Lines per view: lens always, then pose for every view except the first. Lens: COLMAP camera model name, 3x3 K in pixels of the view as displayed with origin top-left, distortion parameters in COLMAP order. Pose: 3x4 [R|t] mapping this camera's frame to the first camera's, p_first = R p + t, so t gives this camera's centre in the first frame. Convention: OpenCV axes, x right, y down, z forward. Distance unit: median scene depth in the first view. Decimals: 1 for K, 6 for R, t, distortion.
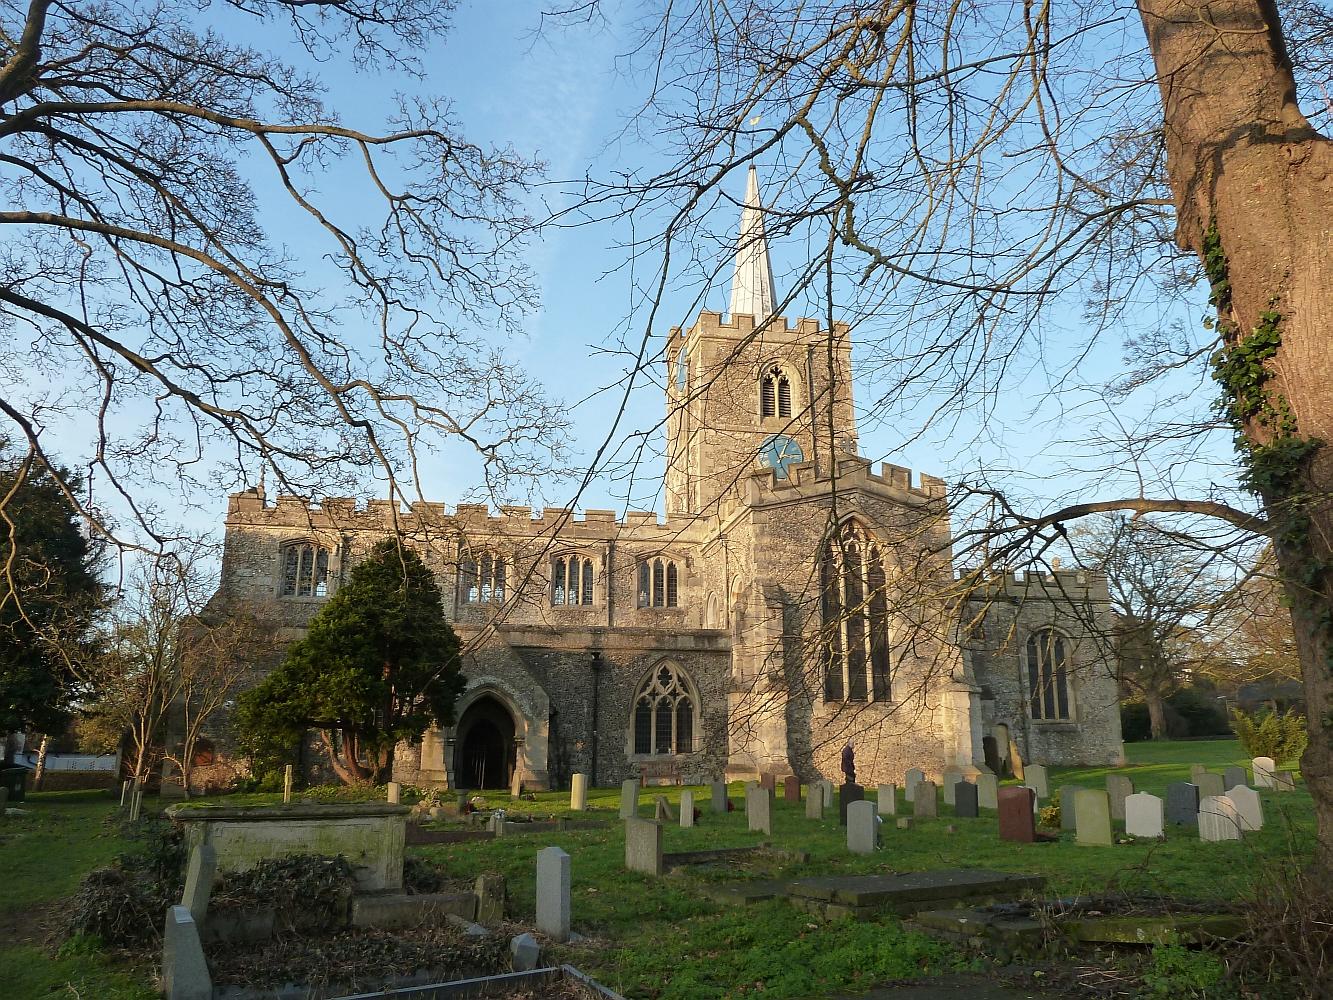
lens RADIAL K [[1096.8, 0, 666.5], [0, 1096.8, 500.0], [0, 0, 1]] dist [-0.002294, -0.000772]
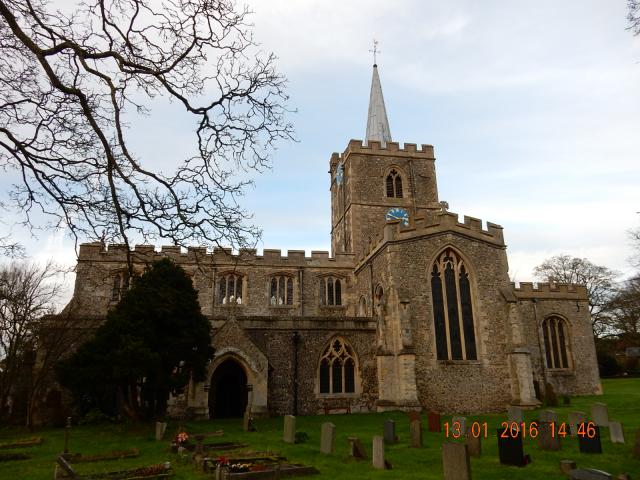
lens RADIAL K [[493.5, 0, 320.0], [0, 493.5, 240.0], [0, 0, 1]] dist [0.028645, -0.001223]
pose [[0.999885, -0.014925, -0.002523, -0.023416], [0.014768, 0.998443, -0.053788, 0.040235], [0.003322, 0.053745, 0.998549, 0.239867]]
